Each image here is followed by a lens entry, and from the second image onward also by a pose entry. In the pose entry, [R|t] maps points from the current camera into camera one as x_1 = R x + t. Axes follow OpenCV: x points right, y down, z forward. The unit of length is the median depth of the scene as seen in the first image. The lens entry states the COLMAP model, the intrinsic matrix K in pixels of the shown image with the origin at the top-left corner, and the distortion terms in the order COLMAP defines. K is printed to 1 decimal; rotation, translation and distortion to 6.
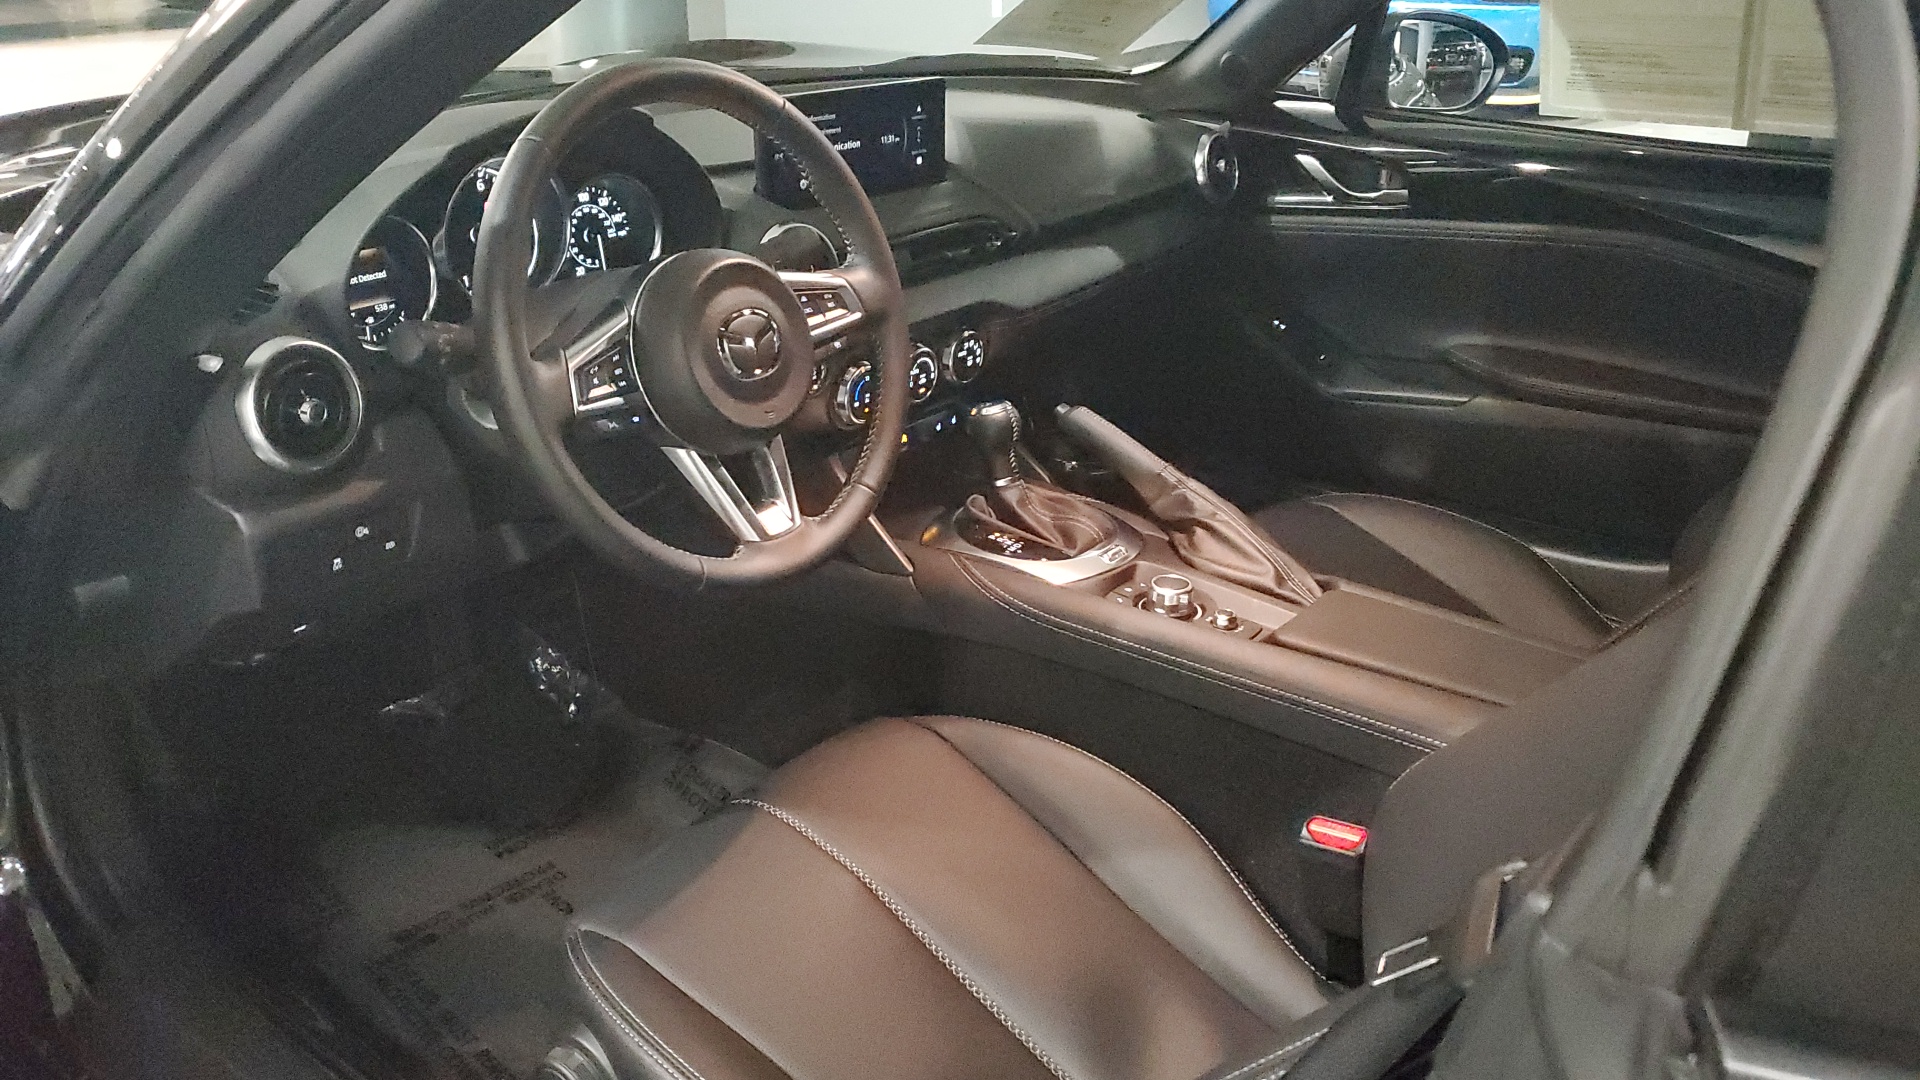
lens RADIAL K [[1499.0, 0, 960.0], [0, 1499.0, 540.0], [0, 0, 1]] dist [0.008042, 0.009704]
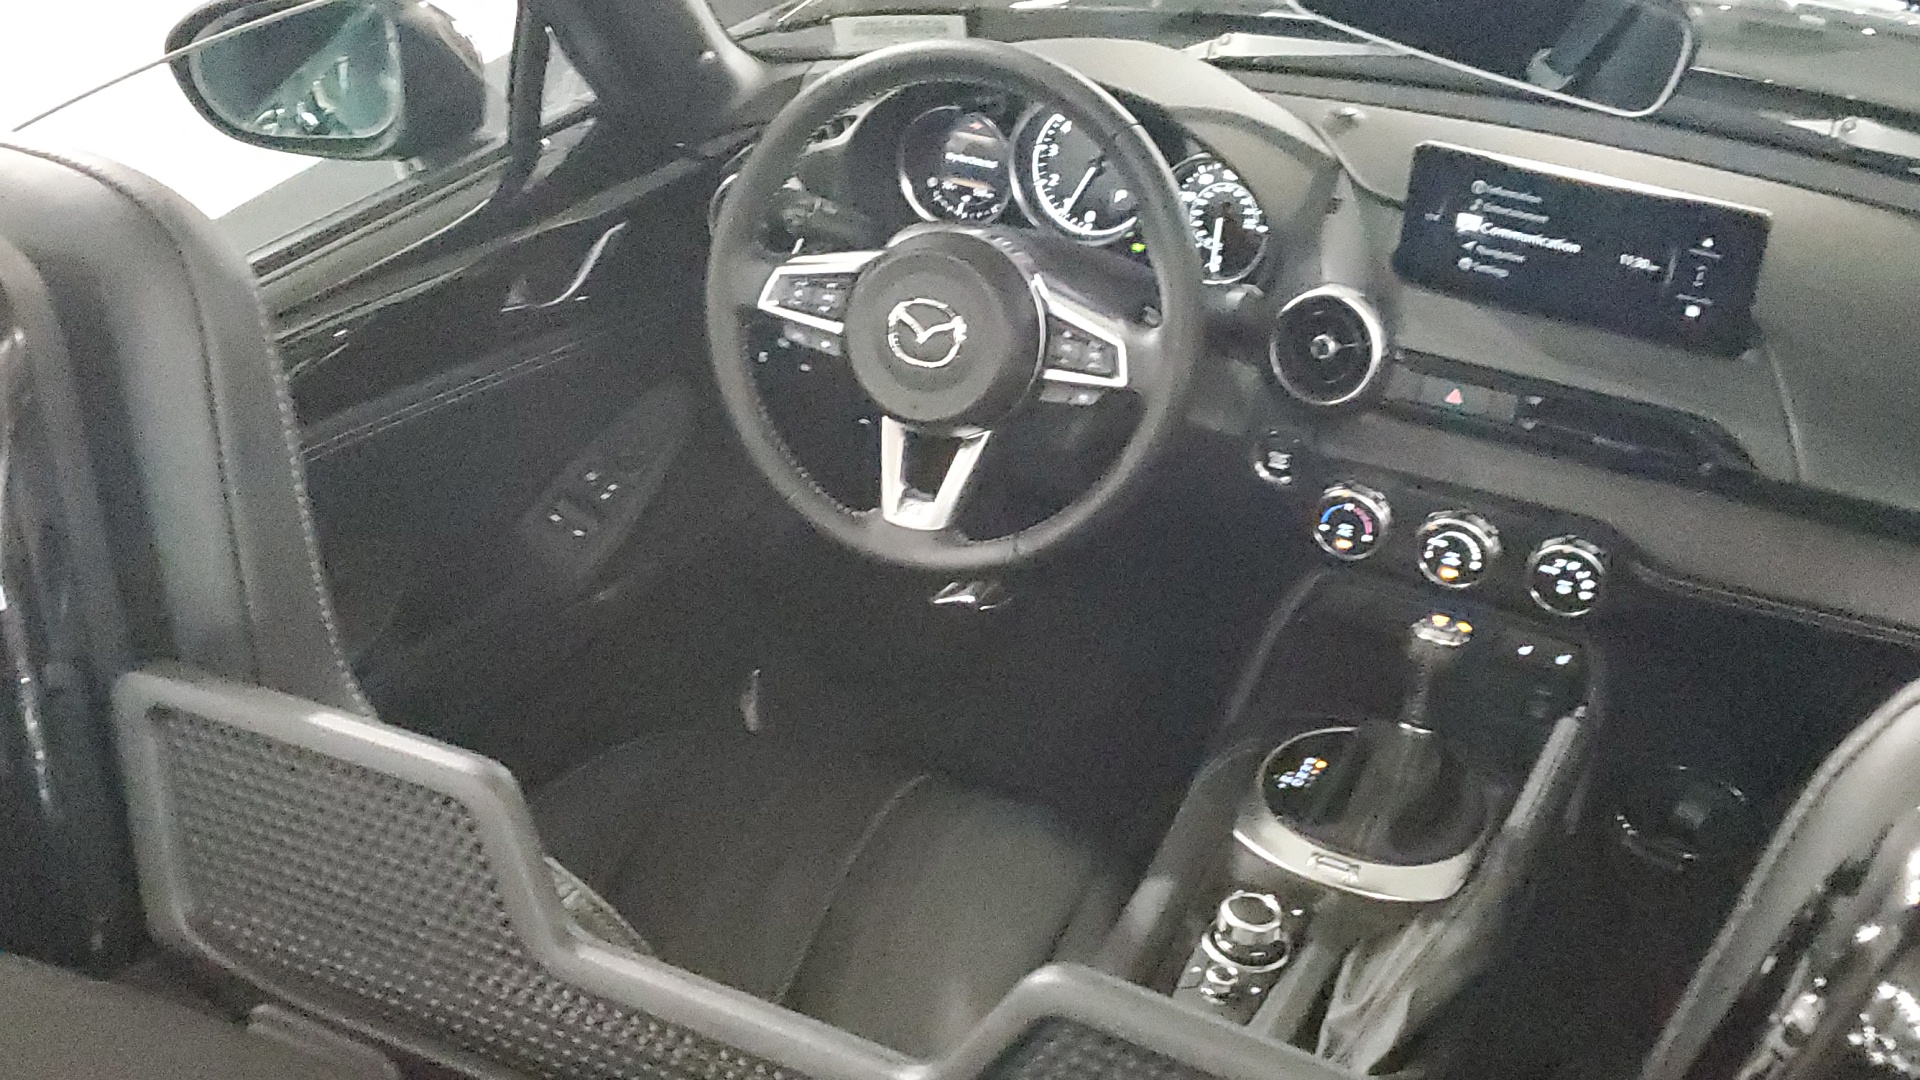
lens RADIAL K [[2167.3, 0, 952.6], [0, 2167.3, 553.6], [0, 0, 1]] dist [0.285391, -1.162894]
pose [[0.199141, 0.472178, -0.858715, 0.857168], [-0.438197, 0.826688, 0.352946, -0.384673], [0.876542, 0.306000, 0.371534, 0.379857]]
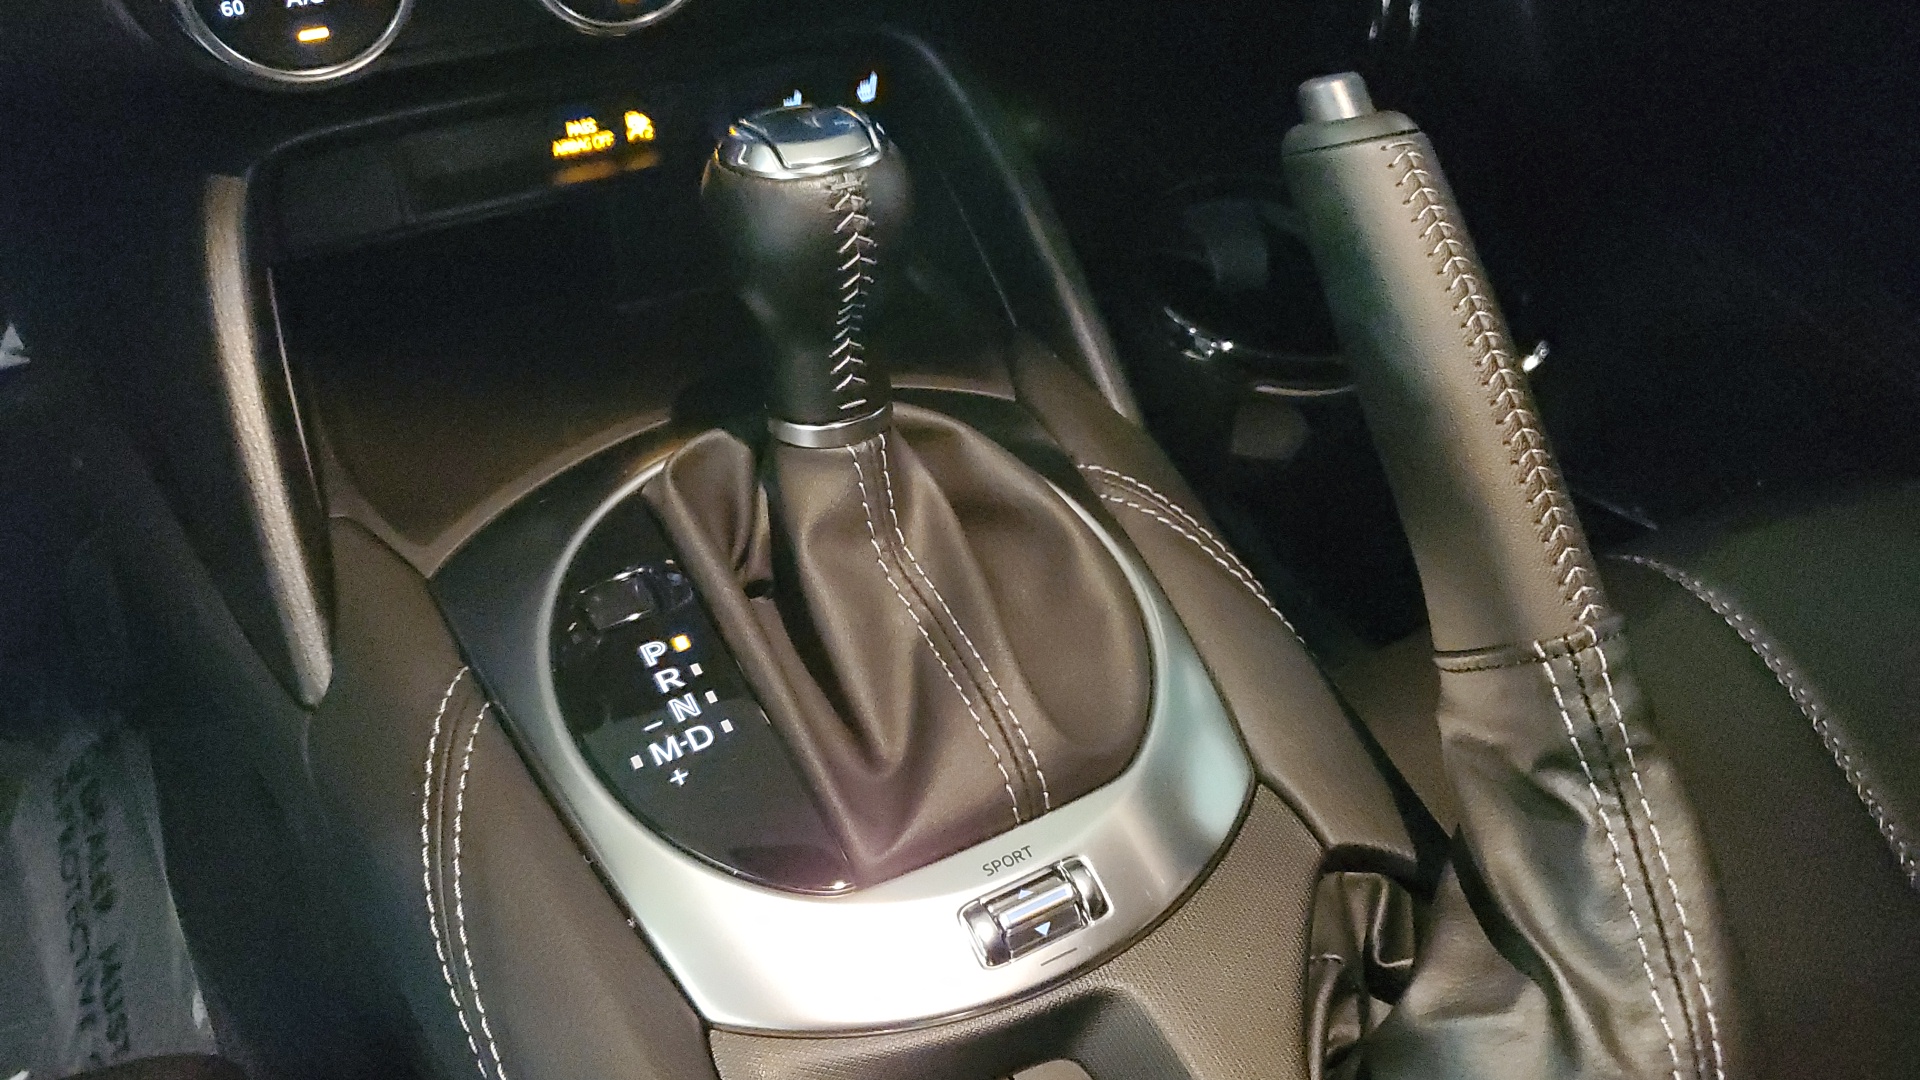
lens RADIAL K [[1502.6, 0, 956.9], [0, 1502.6, 552.3], [0, 0, 1]] dist [0.156829, -0.409724]
pose [[0.915544, 0.328374, -0.232268, 0.124755], [-0.224617, 0.896452, 0.381995, -0.126825], [0.333655, -0.297562, 0.894500, 0.750164]]
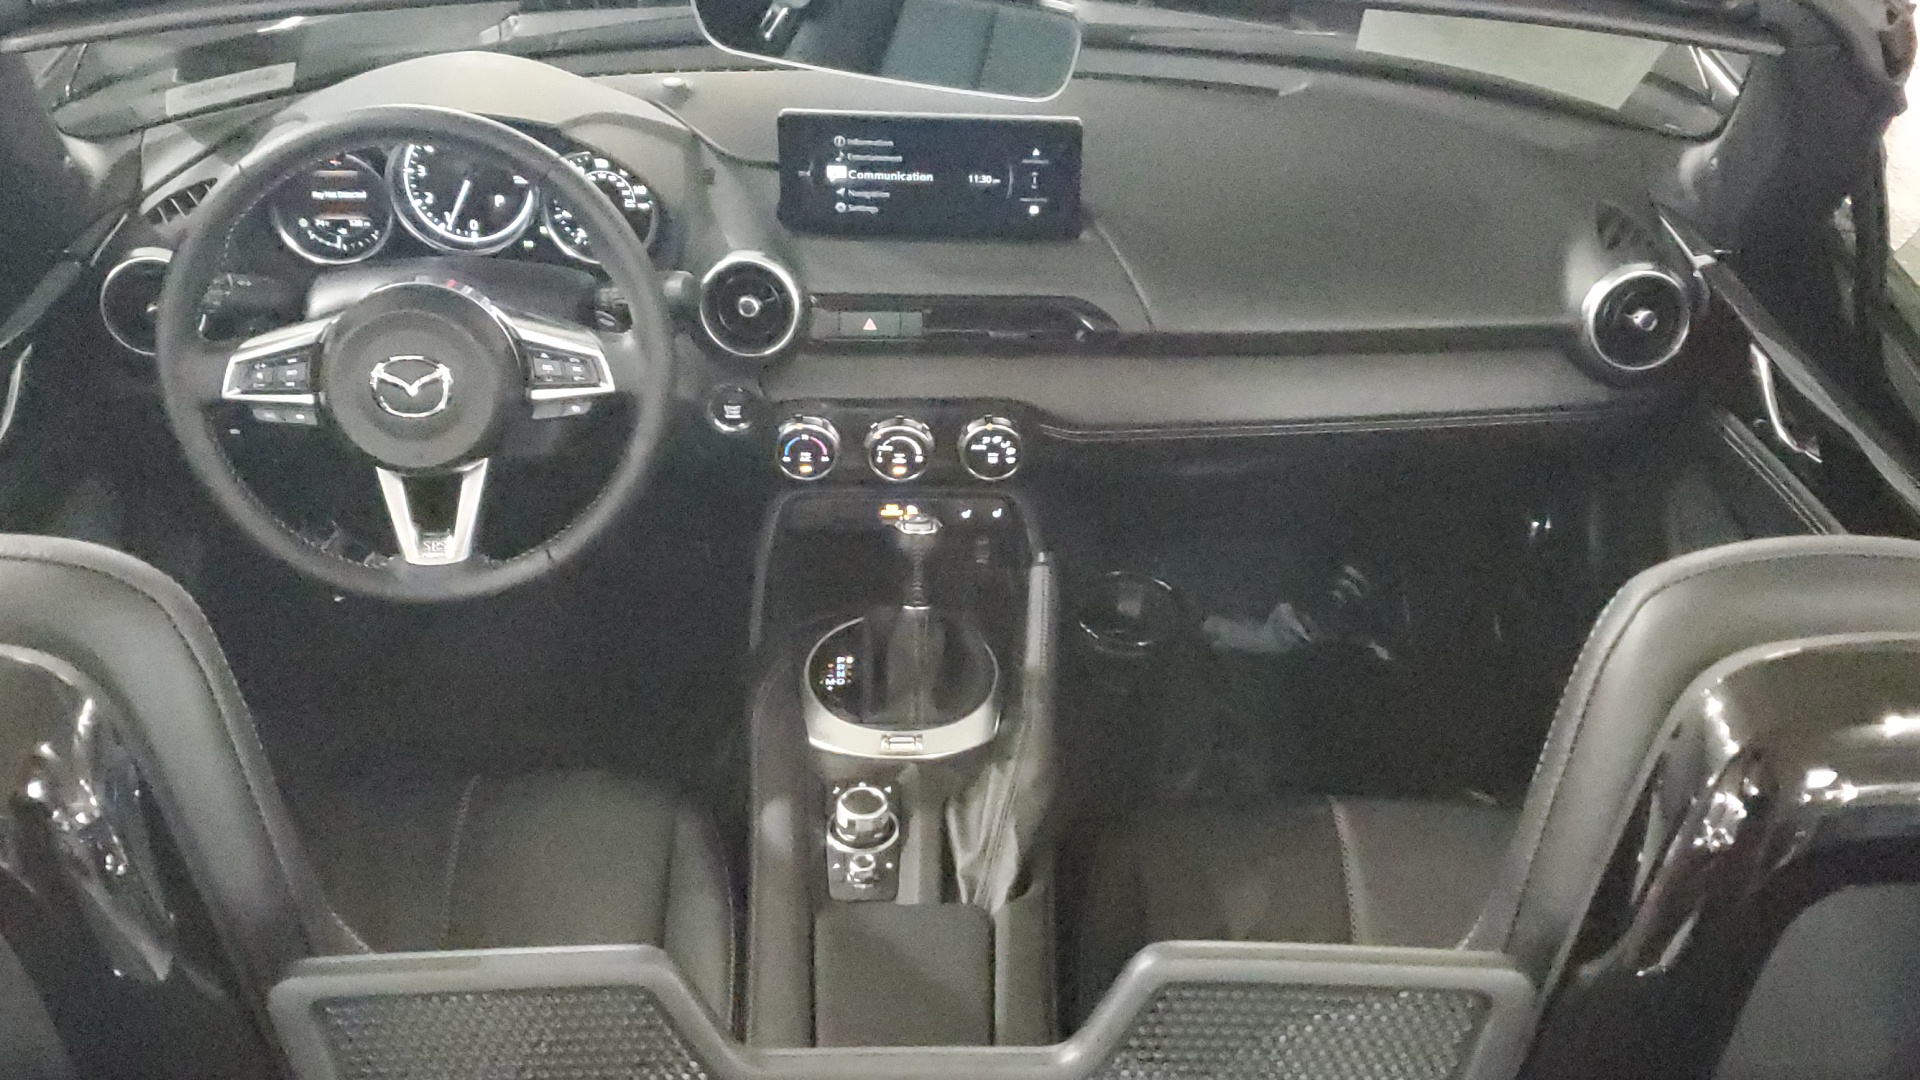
lens RADIAL K [[2167.3, 0, 952.6], [0, 2167.3, 553.6], [0, 0, 1]] dist [0.285391, -1.162894]
pose [[0.632120, 0.421139, -0.650436, 0.839309], [-0.319456, 0.906393, 0.276404, -0.416261], [0.705955, 0.033065, 0.707484, 0.131193]]
